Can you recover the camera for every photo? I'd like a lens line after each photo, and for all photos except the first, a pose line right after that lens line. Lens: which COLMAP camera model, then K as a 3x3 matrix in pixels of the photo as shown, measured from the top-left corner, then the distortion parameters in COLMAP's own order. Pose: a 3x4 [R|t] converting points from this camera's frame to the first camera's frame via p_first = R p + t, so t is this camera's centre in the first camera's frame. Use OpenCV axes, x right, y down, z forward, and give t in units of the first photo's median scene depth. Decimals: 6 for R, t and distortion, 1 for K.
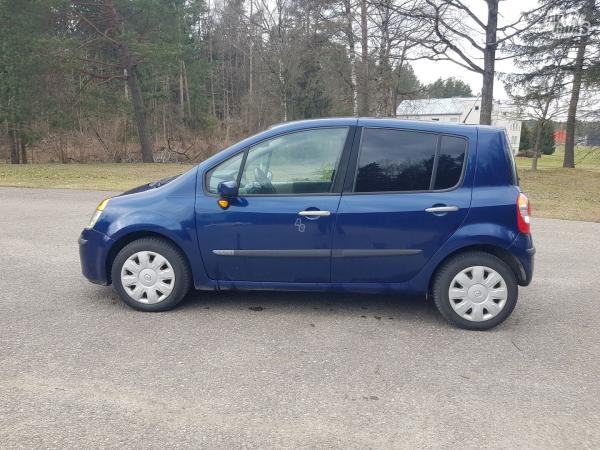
lens RADIAL K [[450.5, 0, 298.8], [0, 450.5, 224.7], [0, 0, 1]] dist [0.007109, -0.011489]
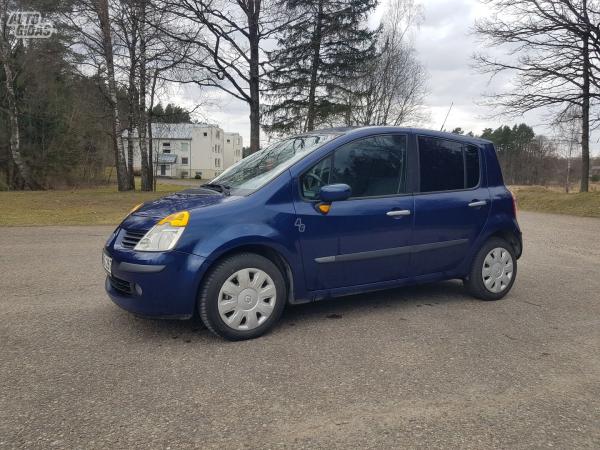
lens RADIAL K [[450.5, 0, 296.7], [0, 450.5, 226.3], [0, 0, 1]] dist [0.007109, -0.011489]
pose [[0.839330, -0.064802, 0.539747, -0.709039], [0.090554, 0.995664, -0.021276, 0.005727], [-0.536028, 0.066734, 0.841559, 0.215448]]
